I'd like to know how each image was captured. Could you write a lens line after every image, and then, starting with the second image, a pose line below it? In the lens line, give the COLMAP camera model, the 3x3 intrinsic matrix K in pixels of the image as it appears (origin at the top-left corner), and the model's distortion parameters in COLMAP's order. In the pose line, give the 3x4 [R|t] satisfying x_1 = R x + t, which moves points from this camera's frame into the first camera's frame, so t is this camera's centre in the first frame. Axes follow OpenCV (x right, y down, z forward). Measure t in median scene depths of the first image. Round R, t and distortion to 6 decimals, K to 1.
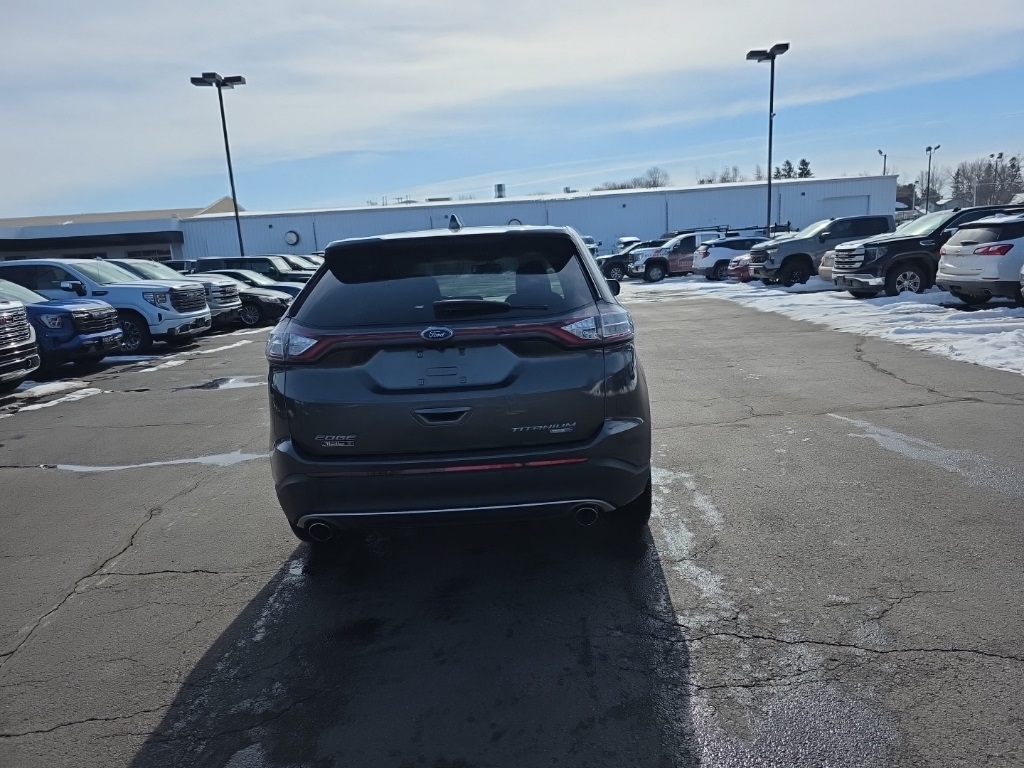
lens RADIAL K [[699.9, 0, 526.0], [0, 699.9, 380.4], [0, 0, 1]] dist [0.058474, -0.051760]
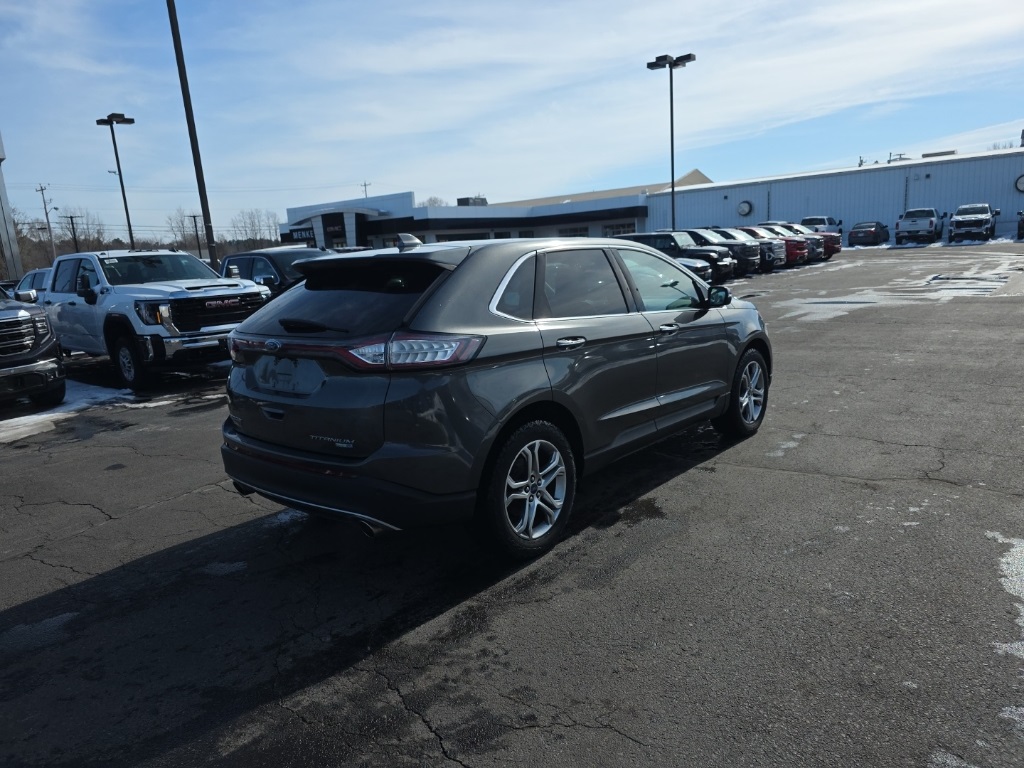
lens RADIAL K [[701.5, 0, 509.8], [0, 701.5, 384.1], [0, 0, 1]] dist [0.059191, -0.059909]
pose [[0.769524, 0.129232, -0.625406, 0.149890], [-0.097425, 0.991604, 0.085026, -0.022890], [0.631143, -0.004499, 0.775653, 0.051603]]
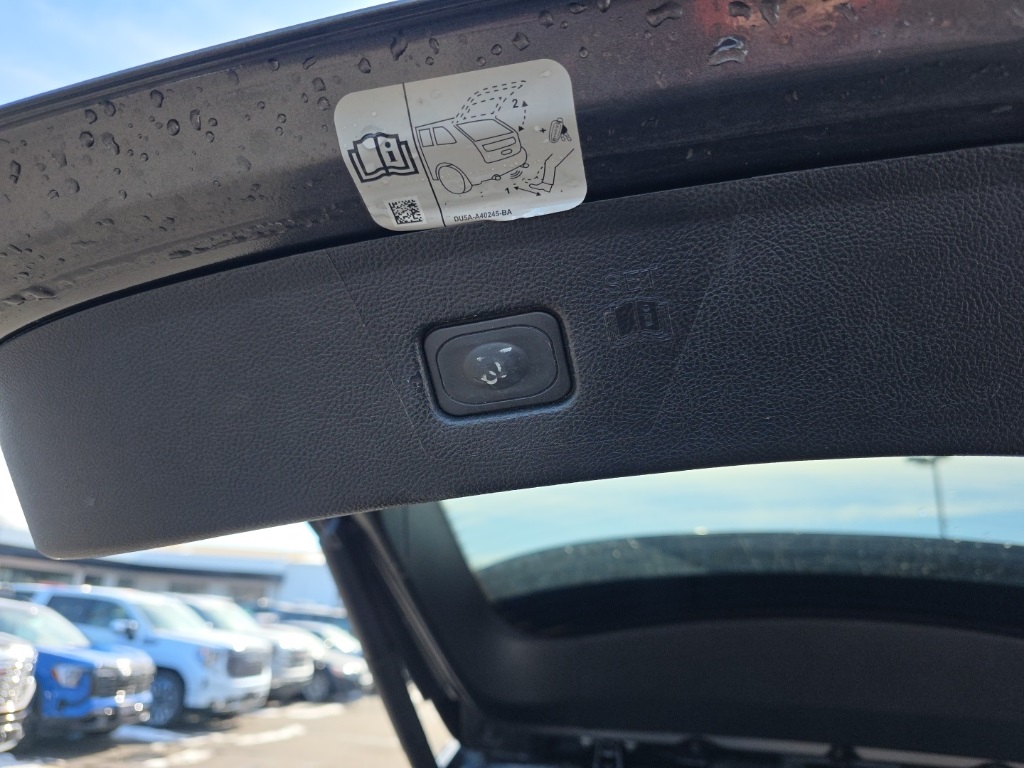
lens RADIAL K [[712.0, 0, 515.5], [0, 712.0, 383.4], [0, 0, 1]] dist [0.062264, -0.058228]
pose [[0.980508, 0.076443, -0.181001, -0.036634], [-0.155336, 0.865693, -0.475864, -0.034617], [0.120315, 0.494704, 0.860693, 0.124377]]
